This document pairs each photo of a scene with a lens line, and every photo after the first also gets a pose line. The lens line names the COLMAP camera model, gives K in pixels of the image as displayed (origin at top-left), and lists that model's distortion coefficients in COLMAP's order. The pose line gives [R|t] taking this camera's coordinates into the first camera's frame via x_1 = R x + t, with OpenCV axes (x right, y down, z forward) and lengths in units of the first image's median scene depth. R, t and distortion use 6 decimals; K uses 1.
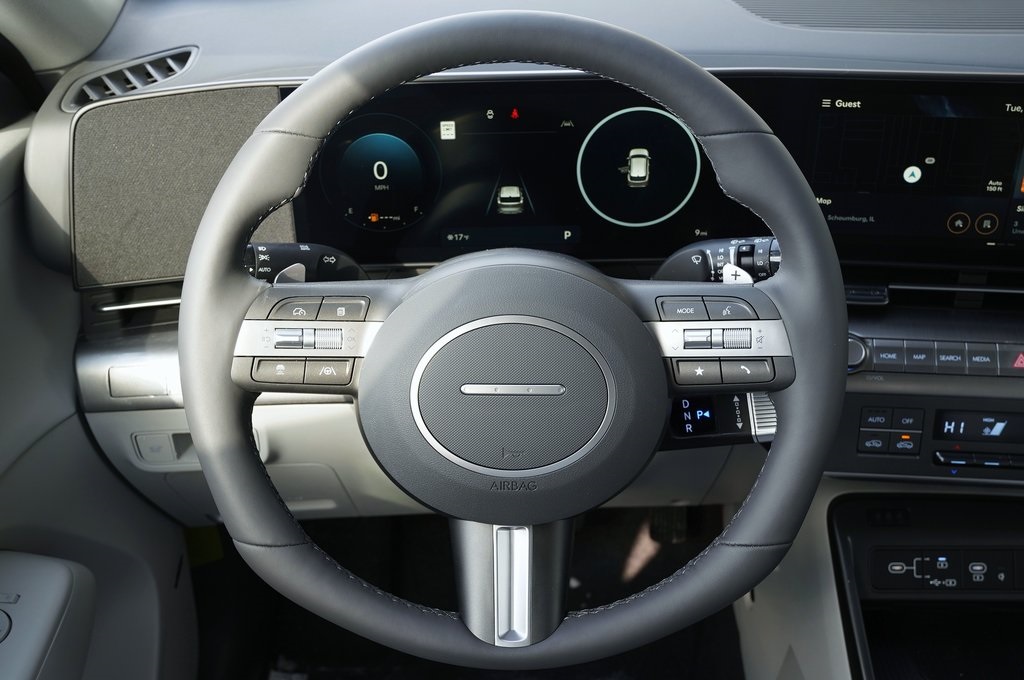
lens RADIAL K [[1061.0, 0, 507.3], [0, 1061.0, 365.8], [0, 0, 1]] dist [-0.087273, 0.126564]
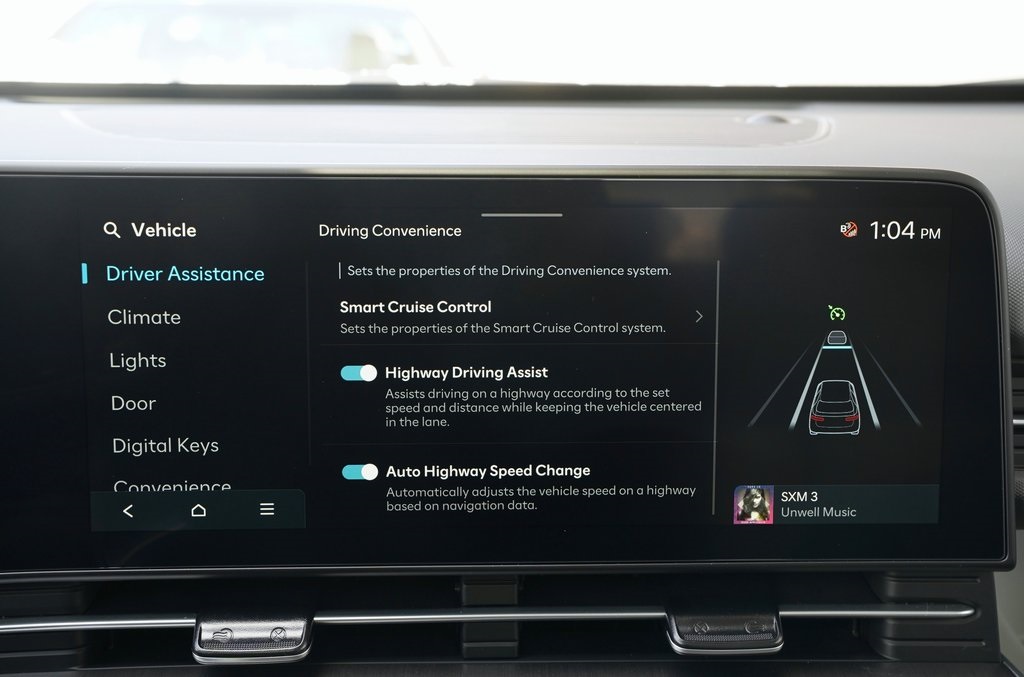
lens RADIAL K [[1159.0, 0, 512.0], [0, 1159.0, 338.5], [0, 0, 1]] dist [0.066222, 0.027863]
pose [[0.986863, -0.009364, 0.161286, 0.384616], [0.065173, 0.936557, -0.344404, -0.008215], [-0.147828, 0.350391, 0.924864, 0.481327]]
